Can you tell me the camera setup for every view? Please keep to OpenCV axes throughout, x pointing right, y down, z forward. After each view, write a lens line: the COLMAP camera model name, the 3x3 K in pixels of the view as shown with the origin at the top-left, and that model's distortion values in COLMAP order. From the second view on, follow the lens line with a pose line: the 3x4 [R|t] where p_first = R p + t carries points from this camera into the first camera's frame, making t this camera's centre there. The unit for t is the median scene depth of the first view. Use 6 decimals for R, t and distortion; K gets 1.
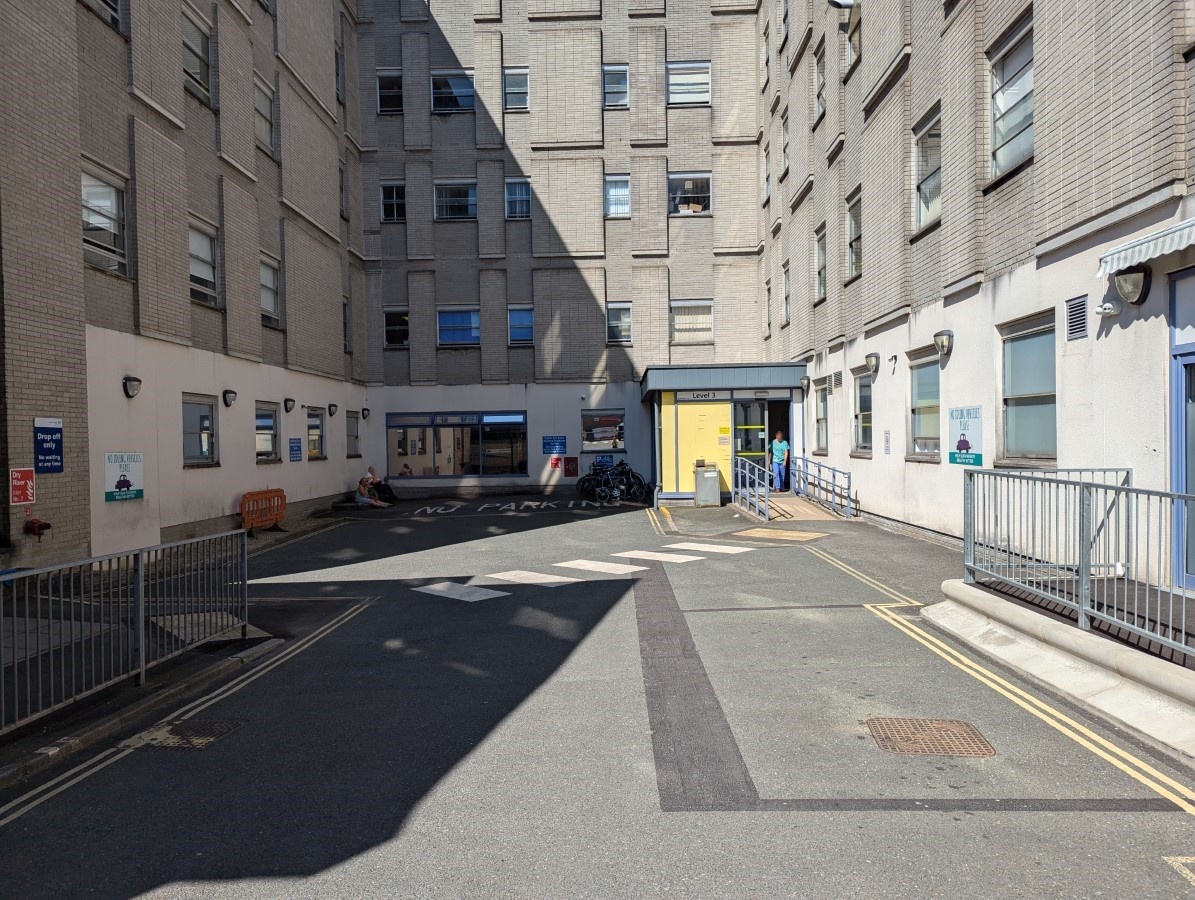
lens RADIAL K [[852.7, 0, 597.4], [0, 852.7, 451.3], [0, 0, 1]] dist [0.037359, -0.016359]
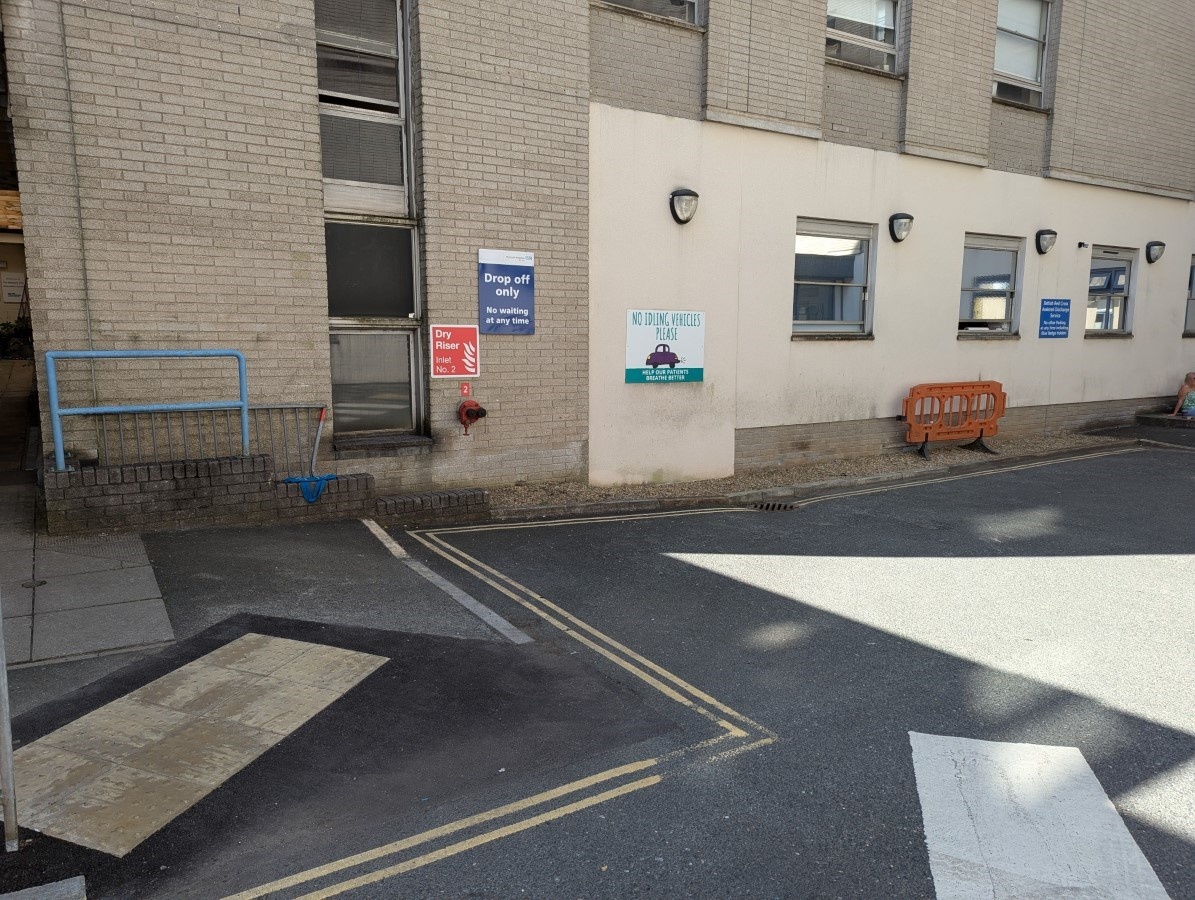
lens RADIAL K [[852.7, 0, 599.0], [0, 852.7, 452.9], [0, 0, 1]] dist [0.037359, -0.016359]
pose [[0.554572, 0.136704, -0.820830, -0.033488], [-0.023615, 0.988602, 0.148691, 0.014975], [0.831800, -0.063076, 0.551480, 0.644416]]
